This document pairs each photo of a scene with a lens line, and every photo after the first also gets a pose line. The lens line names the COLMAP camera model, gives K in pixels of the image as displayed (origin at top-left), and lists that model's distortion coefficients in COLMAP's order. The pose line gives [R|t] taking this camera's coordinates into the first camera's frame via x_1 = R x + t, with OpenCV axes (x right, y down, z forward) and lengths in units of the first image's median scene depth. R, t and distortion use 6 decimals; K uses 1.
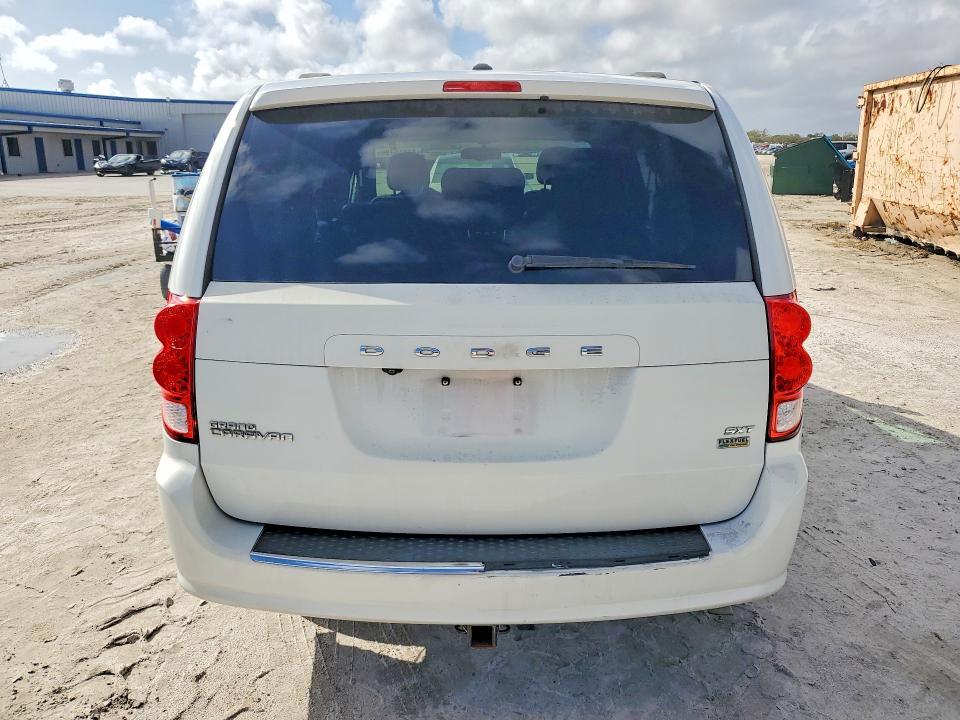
lens RADIAL K [[772.3, 0, 474.6], [0, 772.3, 353.0], [0, 0, 1]] dist [0.010180, 0.013236]
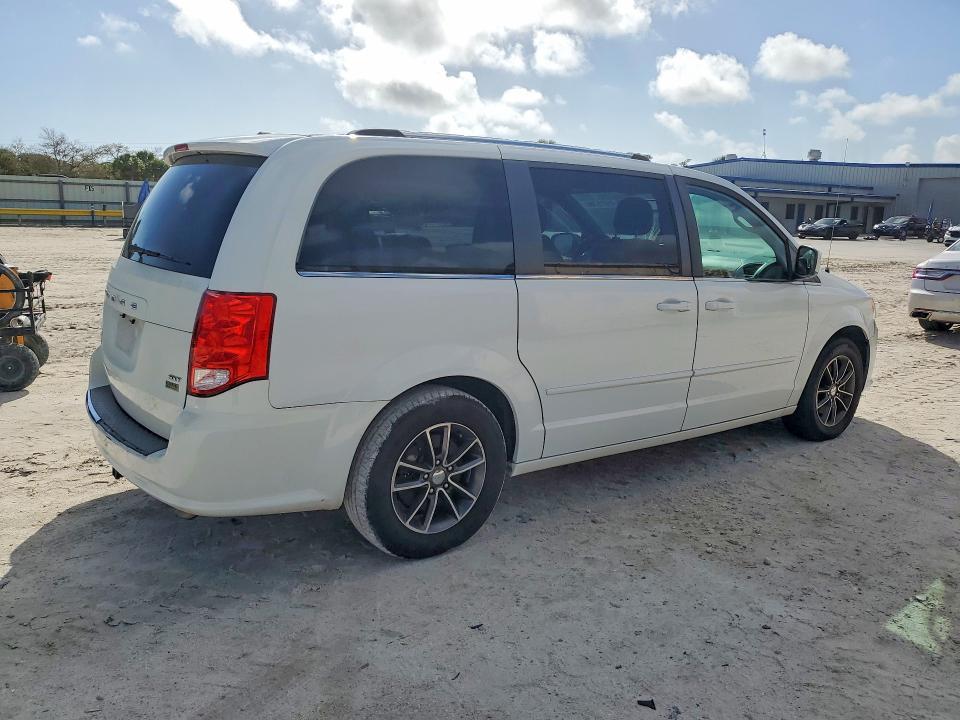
lens RADIAL K [[772.3, 0, 473.9], [0, 772.3, 365.5], [0, 0, 1]] dist [0.010180, 0.013236]
pose [[0.577248, 0.180691, -0.796327, 0.117698], [-0.233473, 0.971020, 0.051088, -0.008148], [0.782481, 0.156430, 0.602705, 0.037749]]
